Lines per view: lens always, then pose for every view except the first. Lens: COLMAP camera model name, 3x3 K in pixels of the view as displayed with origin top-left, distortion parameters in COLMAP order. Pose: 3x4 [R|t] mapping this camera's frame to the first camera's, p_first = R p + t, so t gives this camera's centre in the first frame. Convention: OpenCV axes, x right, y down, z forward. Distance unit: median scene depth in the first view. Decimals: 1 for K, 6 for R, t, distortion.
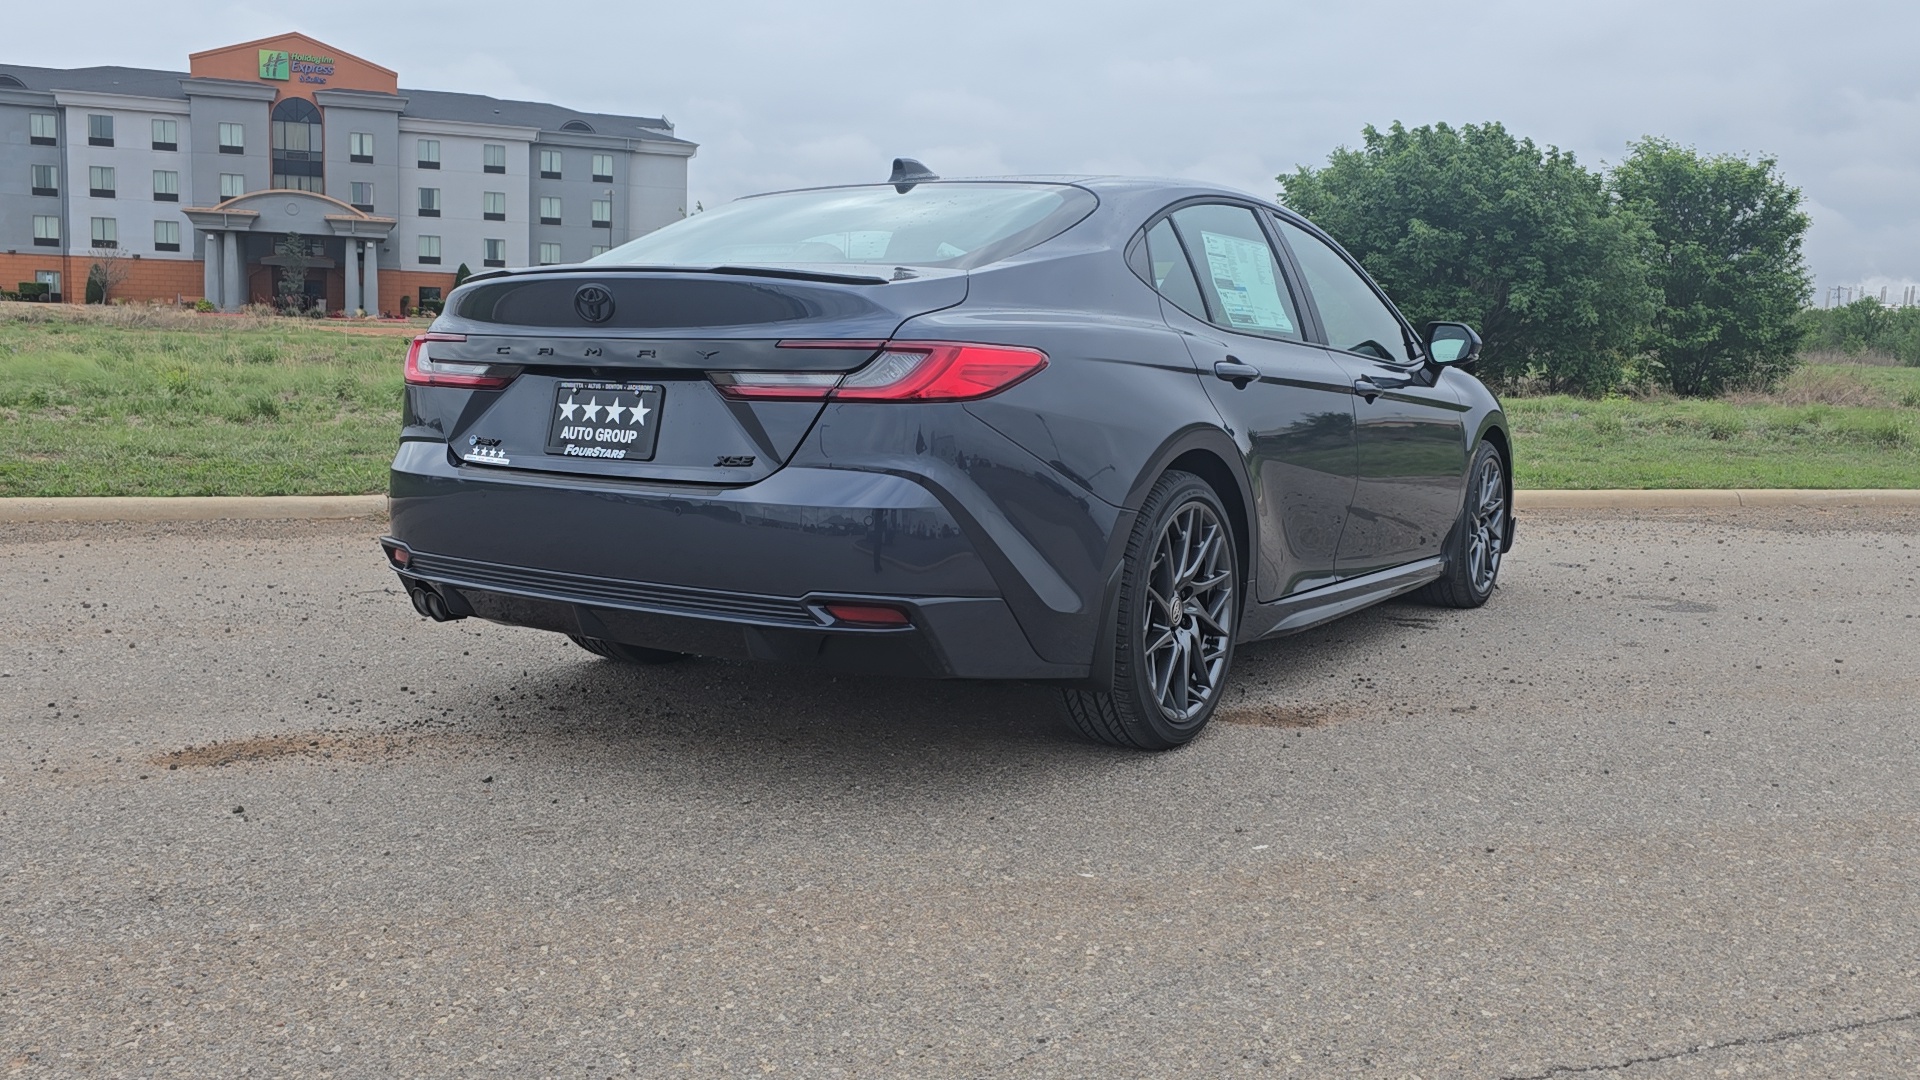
lens RADIAL K [[1599.4, 0, 948.7], [0, 1599.4, 543.0], [0, 0, 1]] dist [-0.003183, 0.018980]
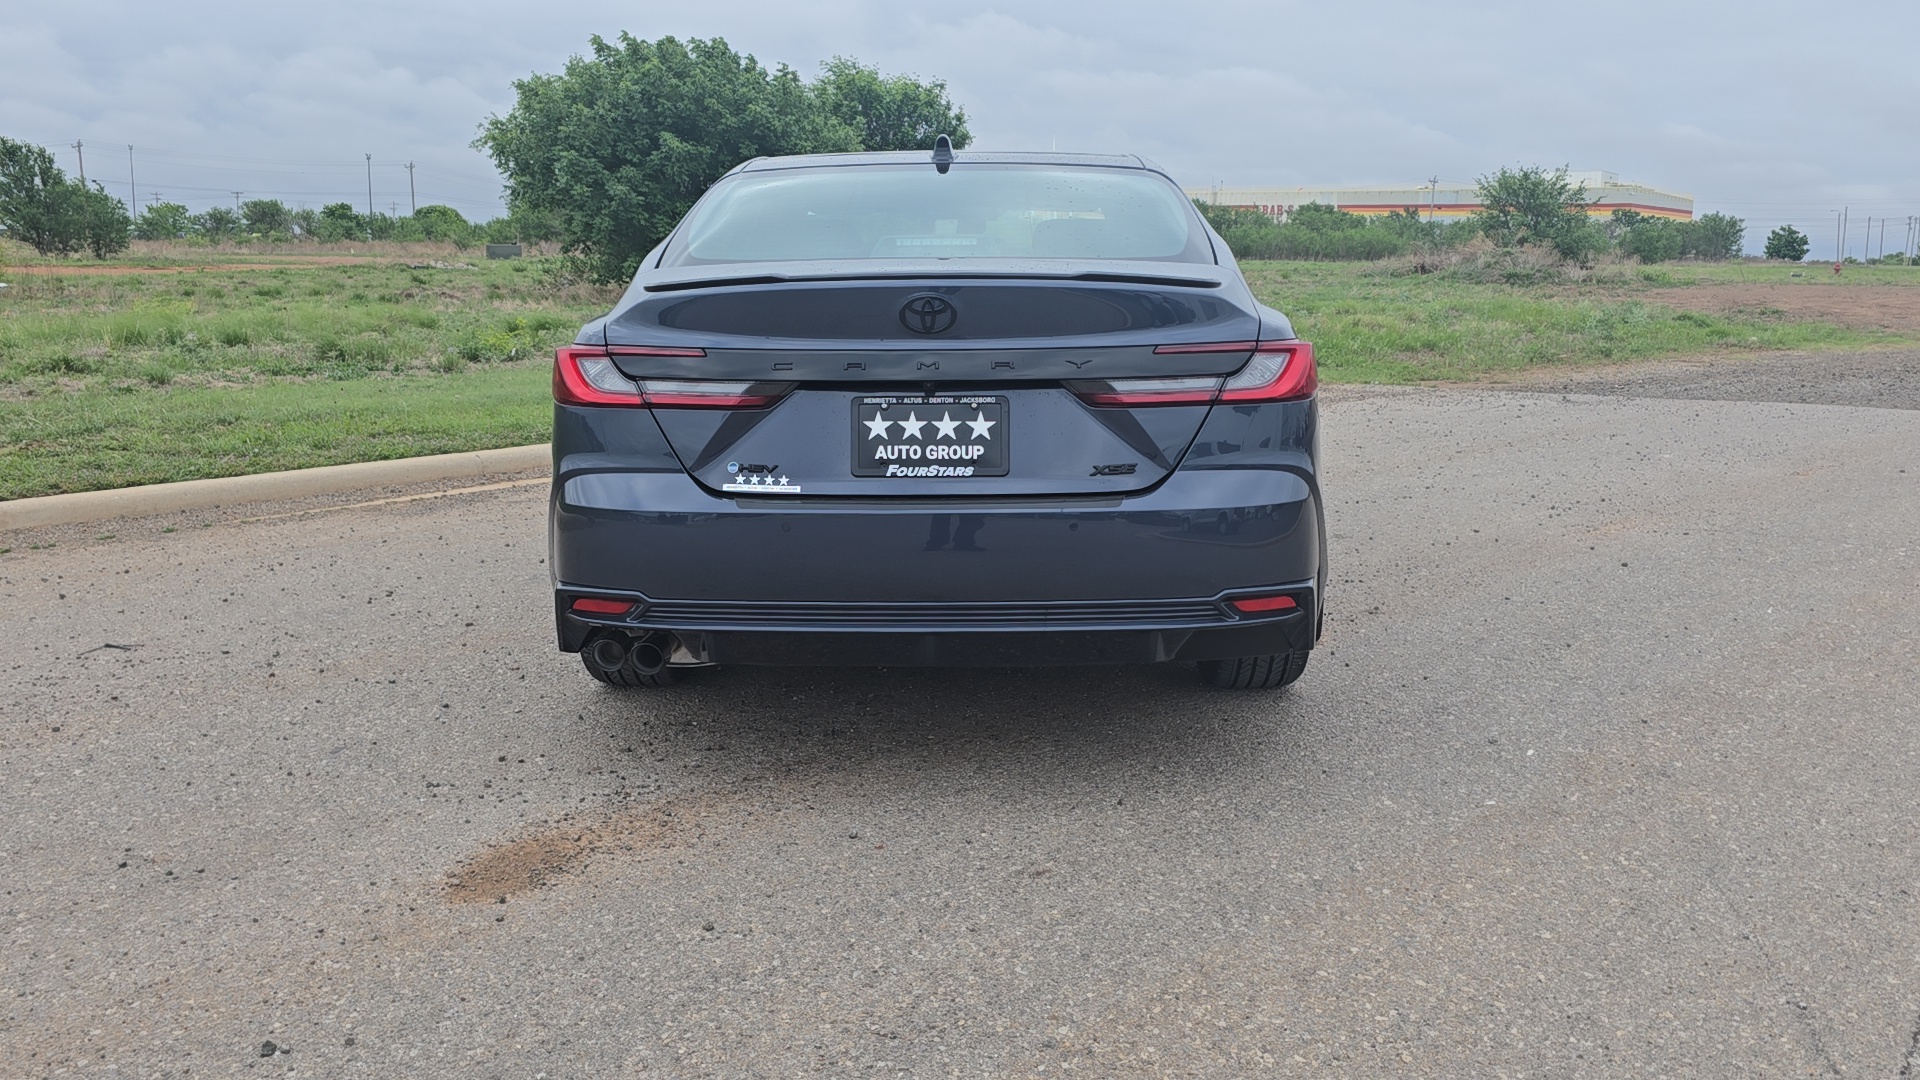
lens RADIAL K [[1599.4, 0, 956.4], [0, 1599.4, 534.7], [0, 0, 1]] dist [-0.003183, 0.018980]
pose [[0.854150, -0.113927, 0.507394, -0.676115], [0.085482, 0.993194, 0.079106, -0.090925], [-0.512953, -0.024196, 0.858076, 0.178865]]
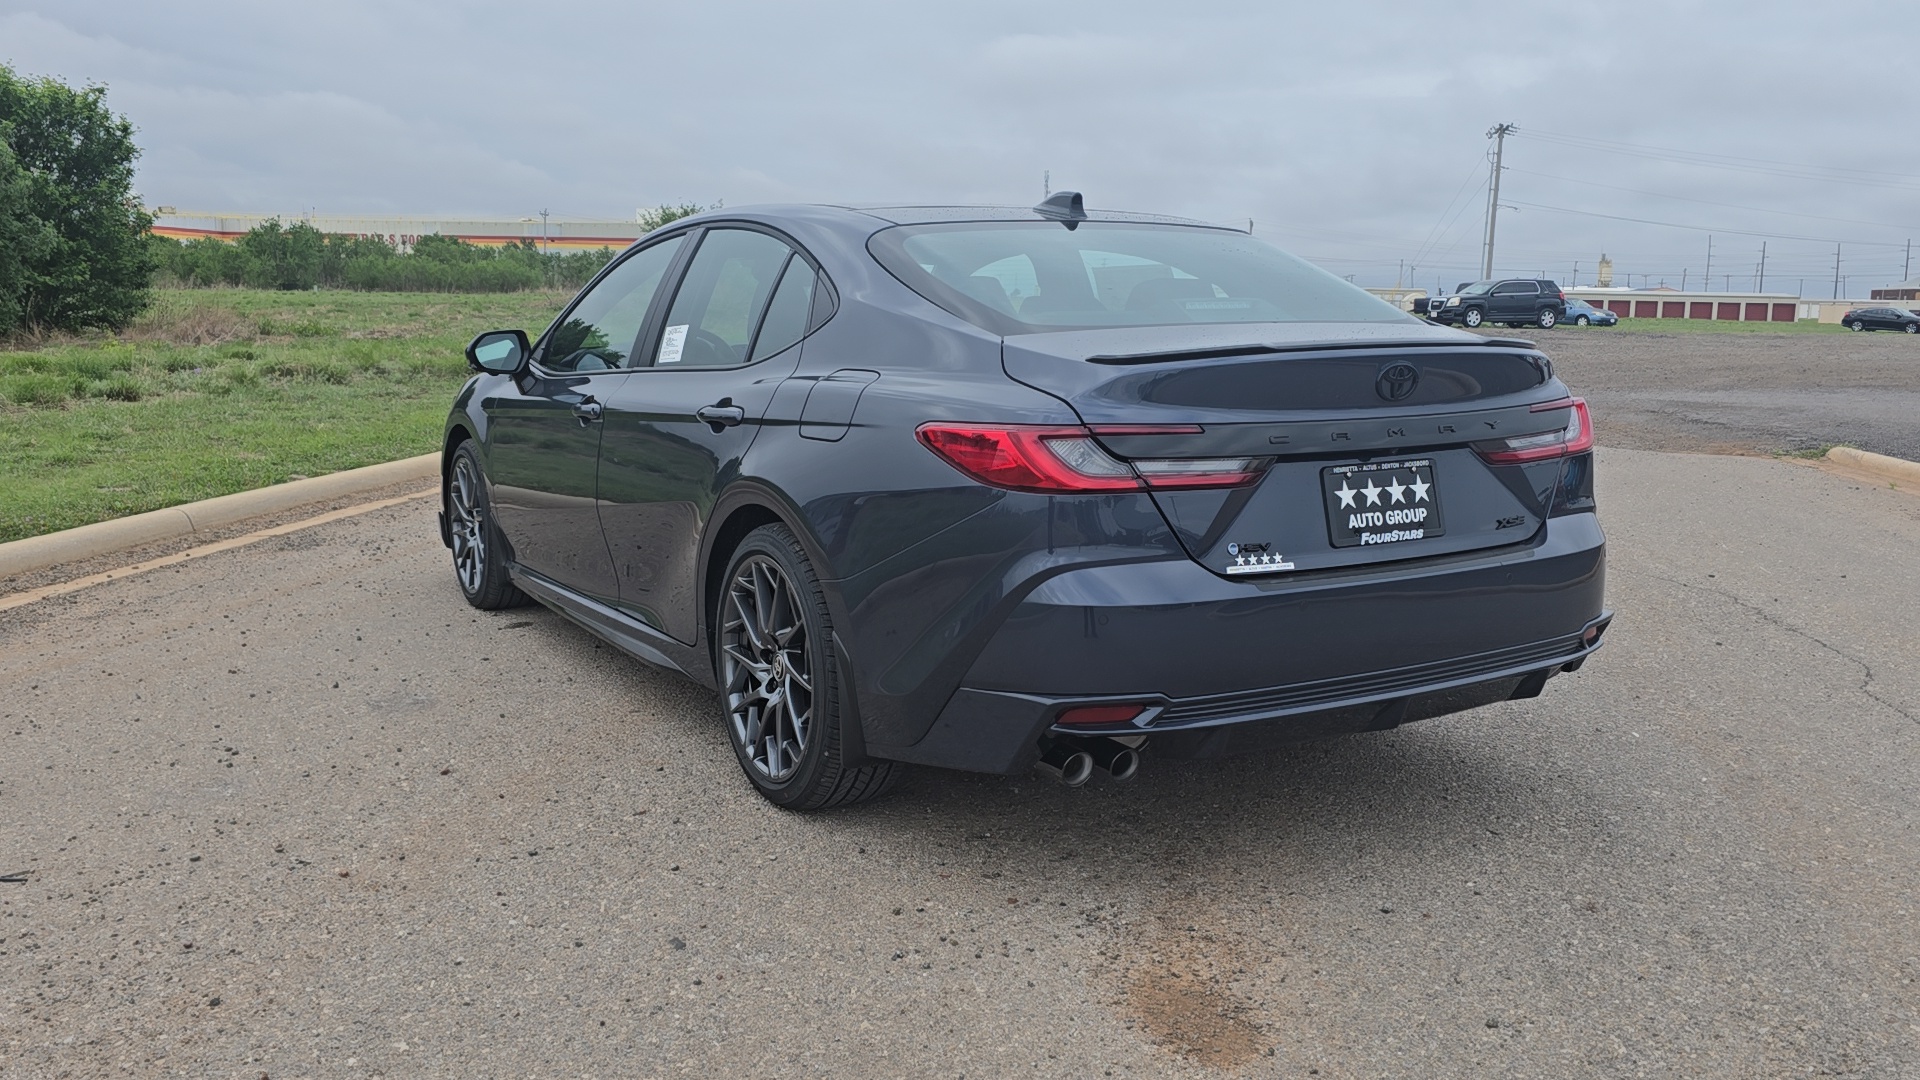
lens RADIAL K [[1599.4, 0, 978.8], [0, 1599.4, 539.0], [0, 0, 1]] dist [-0.003183, 0.018980]
pose [[0.449915, -0.160505, 0.878530, -1.143967], [0.116772, 0.985845, 0.120310, -0.194443], [-0.885405, 0.048458, 0.462288, 0.762055]]
